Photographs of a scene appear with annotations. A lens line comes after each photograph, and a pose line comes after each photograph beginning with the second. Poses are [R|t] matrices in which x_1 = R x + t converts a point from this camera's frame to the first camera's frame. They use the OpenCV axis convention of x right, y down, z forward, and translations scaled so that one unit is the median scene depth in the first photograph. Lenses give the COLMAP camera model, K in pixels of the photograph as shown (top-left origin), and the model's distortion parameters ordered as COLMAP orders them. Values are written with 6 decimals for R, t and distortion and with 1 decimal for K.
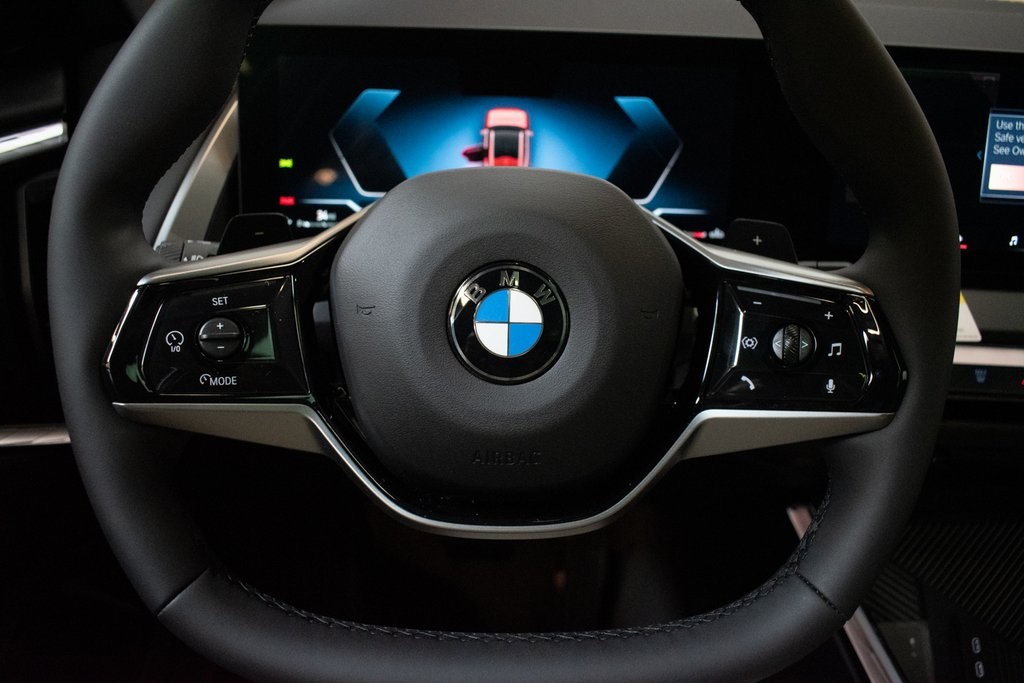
lens RADIAL K [[794.3, 0, 512.0], [0, 794.3, 341.5], [0, 0, 1]] dist [-0.100705, 0.004052]
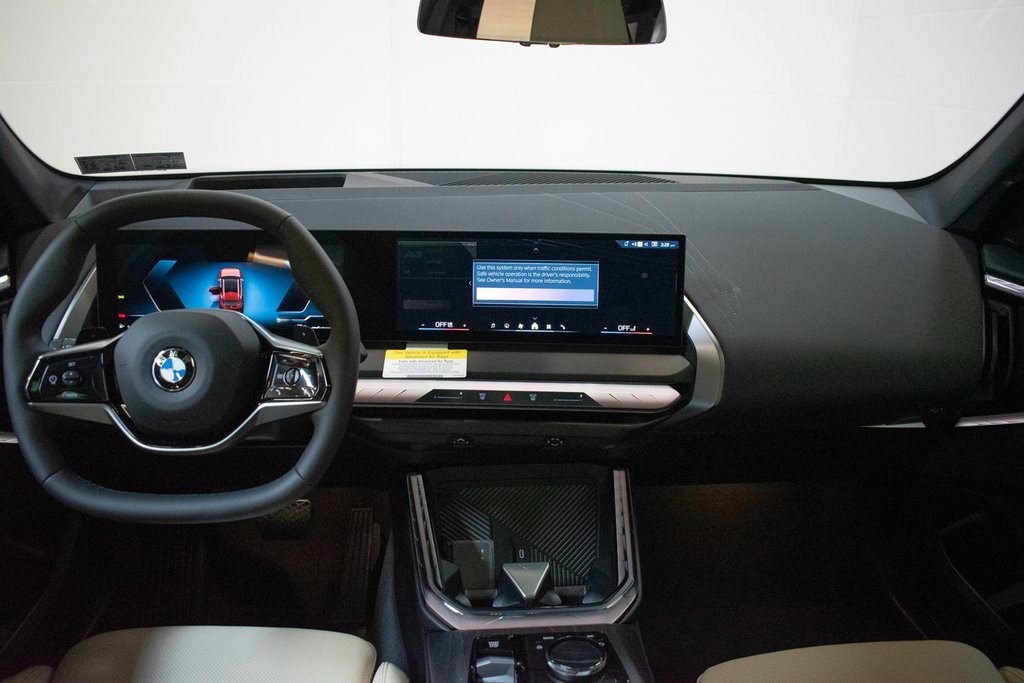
lens RADIAL K [[794.3, 0, 512.0], [0, 794.3, 341.5], [0, 0, 1]] dist [-0.100705, 0.004052]
pose [[0.998143, -0.021084, 0.057153, 0.811857], [0.025880, 0.996087, -0.084508, 0.109617], [-0.055148, 0.085830, 0.994782, -1.392756]]
